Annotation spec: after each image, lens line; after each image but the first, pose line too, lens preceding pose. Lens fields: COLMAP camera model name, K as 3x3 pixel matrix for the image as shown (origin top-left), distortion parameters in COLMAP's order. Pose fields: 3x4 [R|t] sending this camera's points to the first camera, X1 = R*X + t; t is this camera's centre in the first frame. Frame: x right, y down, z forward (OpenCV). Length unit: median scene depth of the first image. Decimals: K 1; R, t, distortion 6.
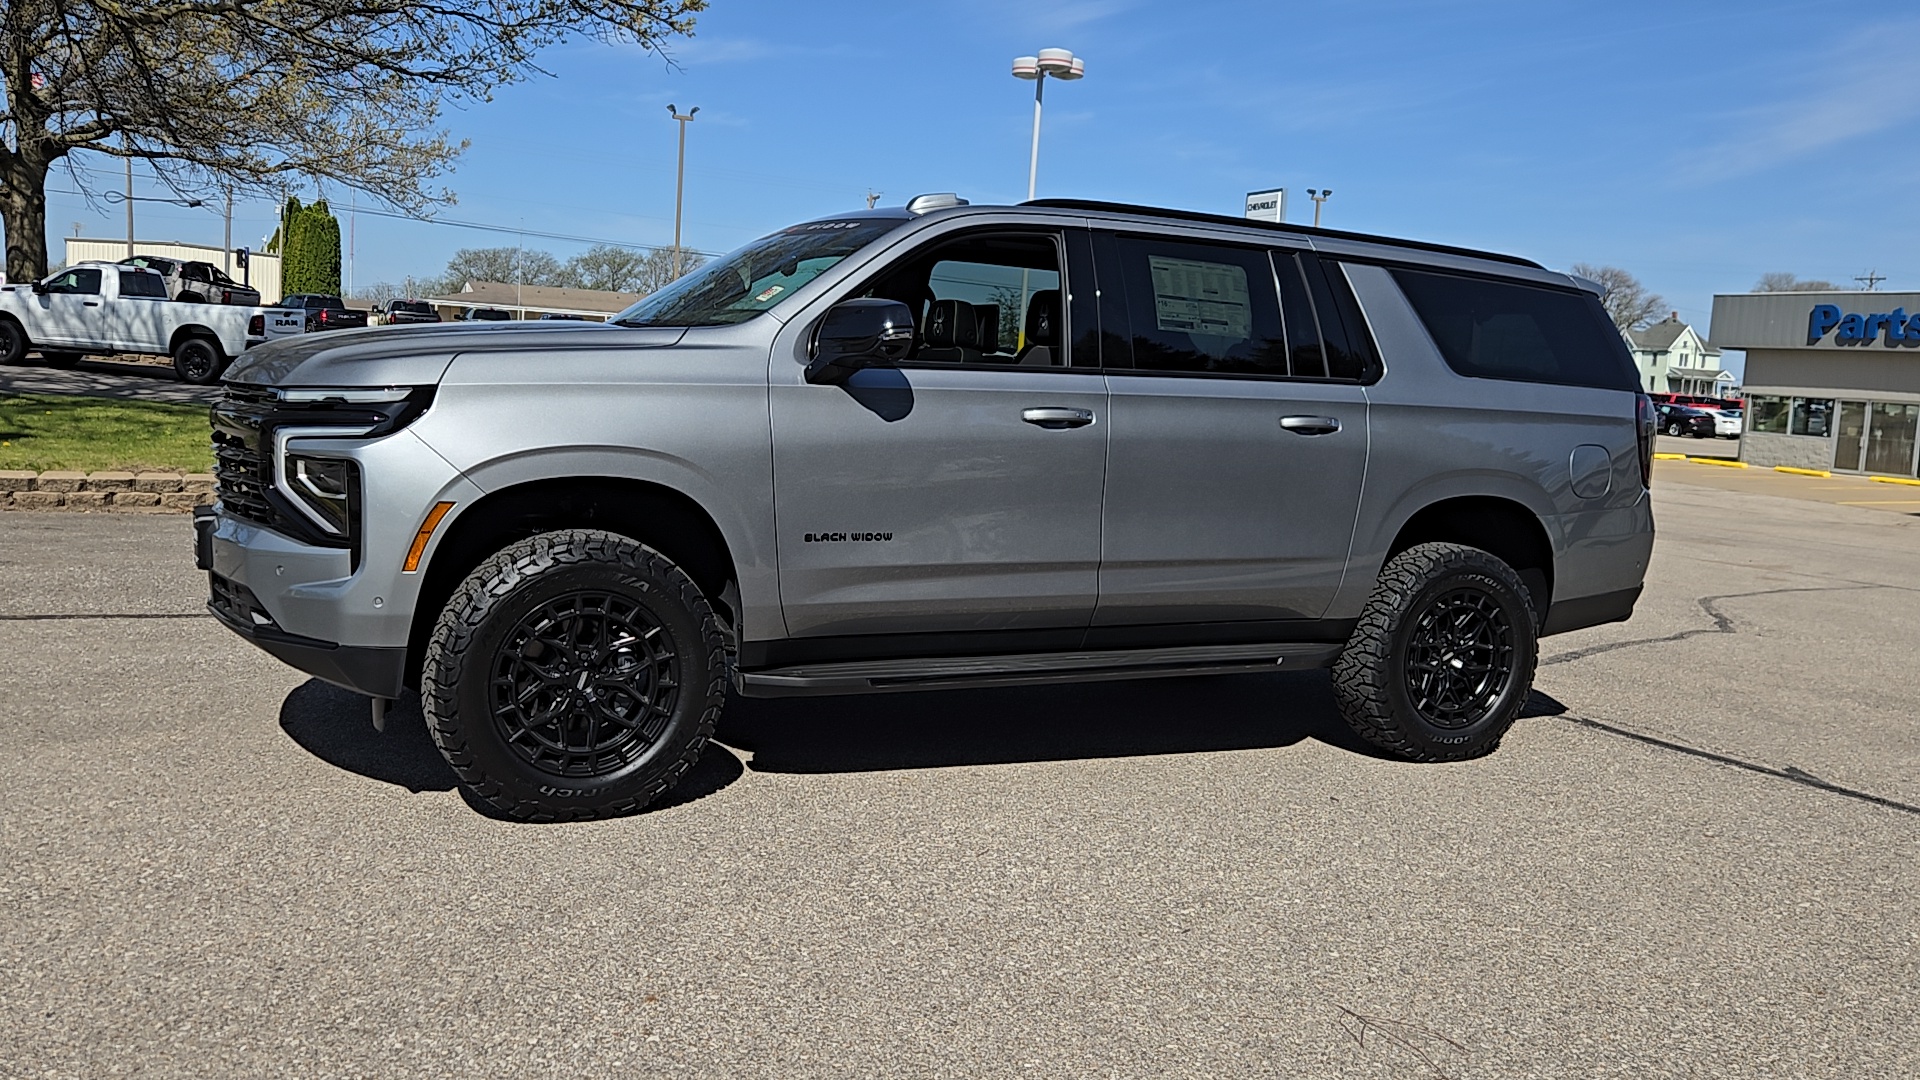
lens RADIAL K [[1603.8, 0, 960.0], [0, 1603.8, 540.0], [0, 0, 1]] dist [0.010112, -0.005534]
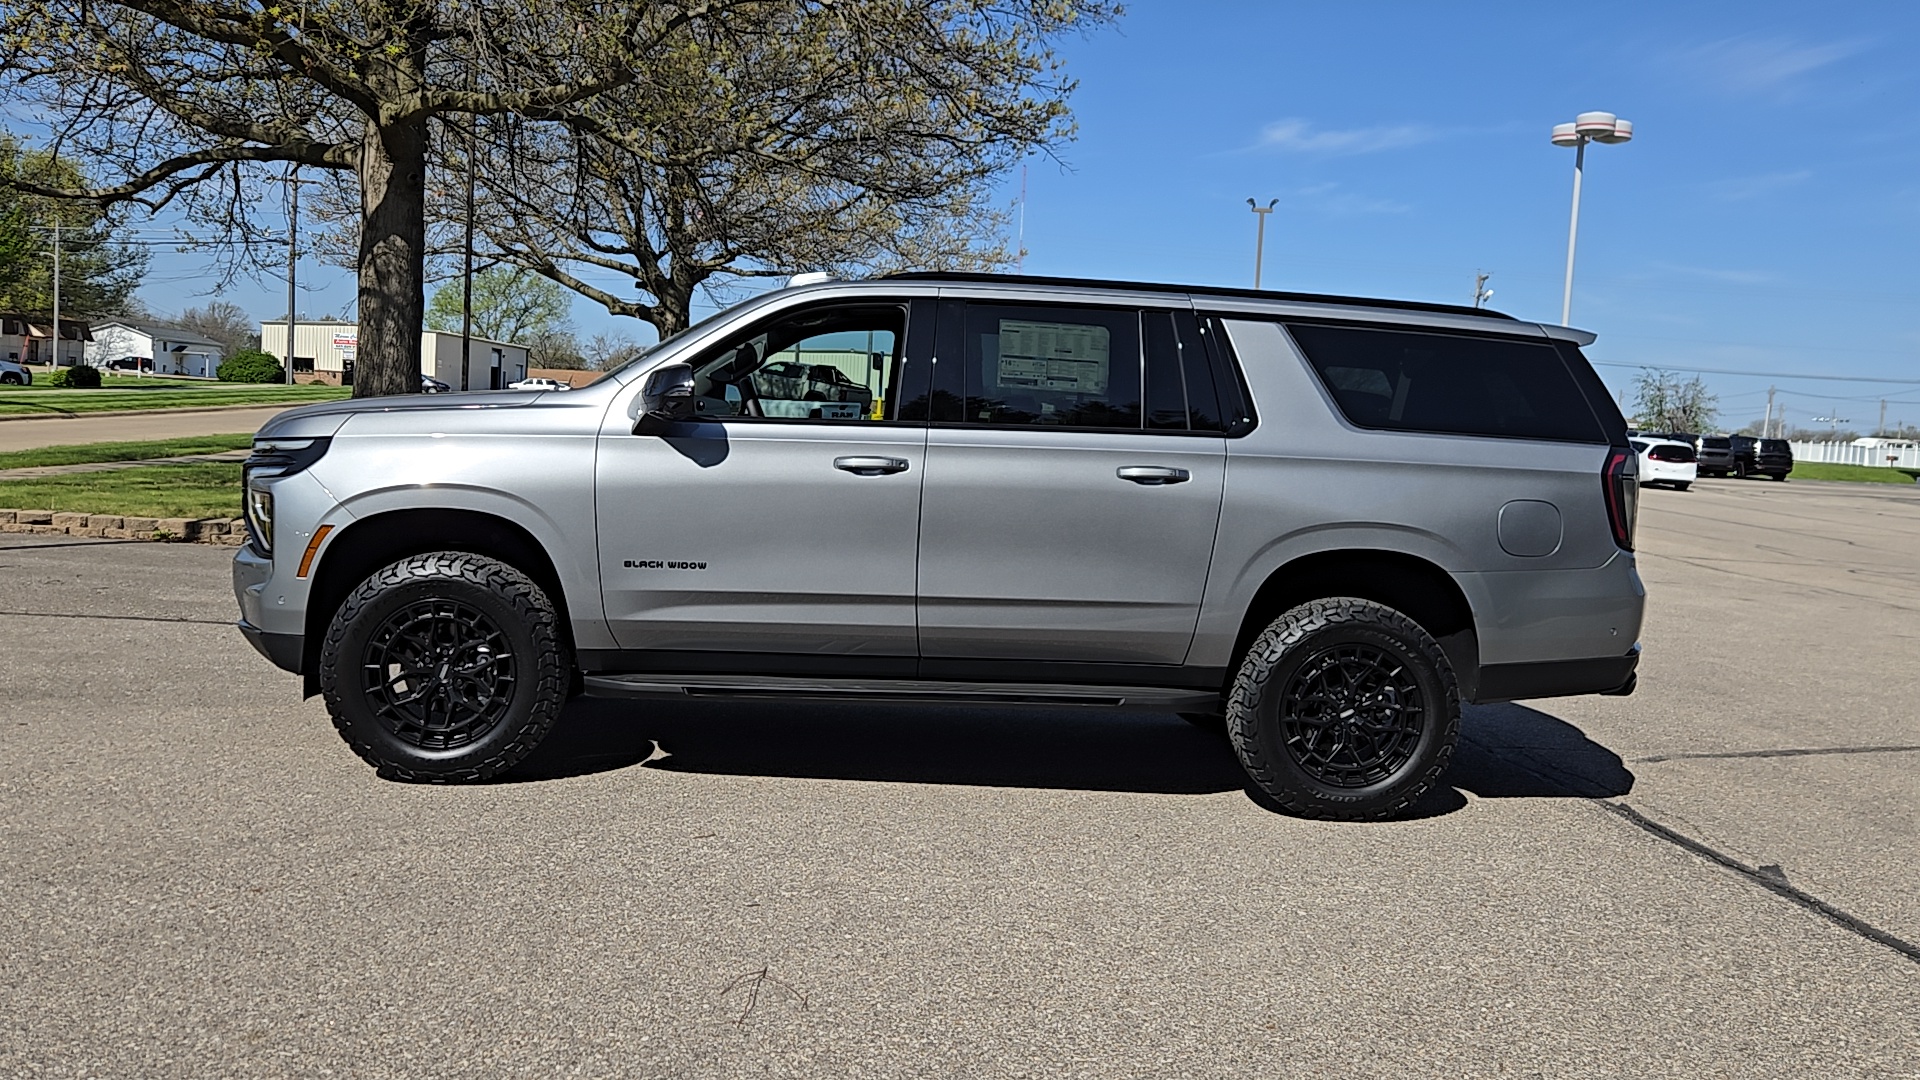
lens RADIAL K [[1612.9, 0, 960.0], [0, 1612.9, 540.0], [0, 0, 1]] dist [0.009482, -0.004725]
pose [[0.917884, 0.014537, -0.396583, 0.449779], [-0.037244, 0.998074, -0.049617, 0.023034], [0.395097, 0.060313, 0.916657, -0.003617]]
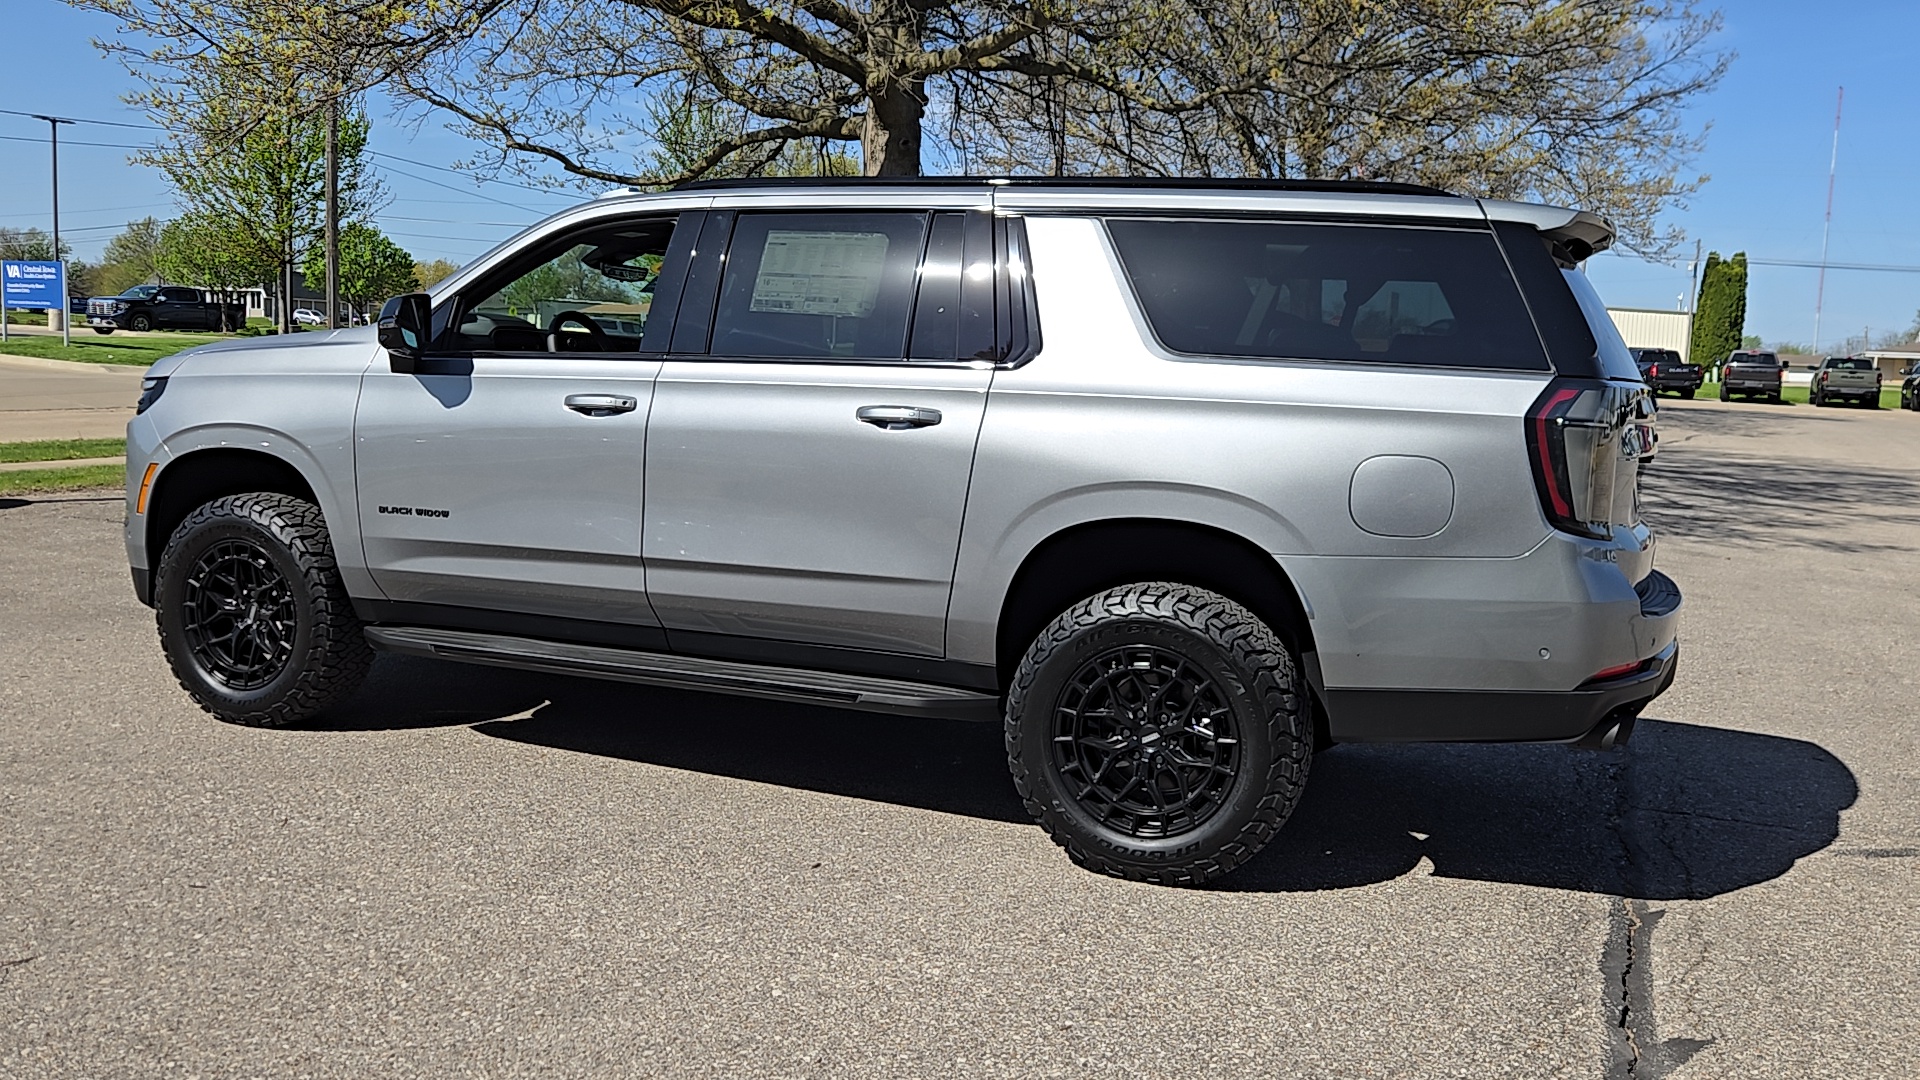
lens RADIAL K [[1603.8, 0, 960.0], [0, 1603.8, 540.0], [0, 0, 1]] dist [0.010112, -0.005534]
pose [[0.643147, 0.052806, -0.763920, 0.758422], [-0.082220, 0.996614, -0.000331, -0.009685], [0.761316, 0.063022, 0.645311, 0.431119]]
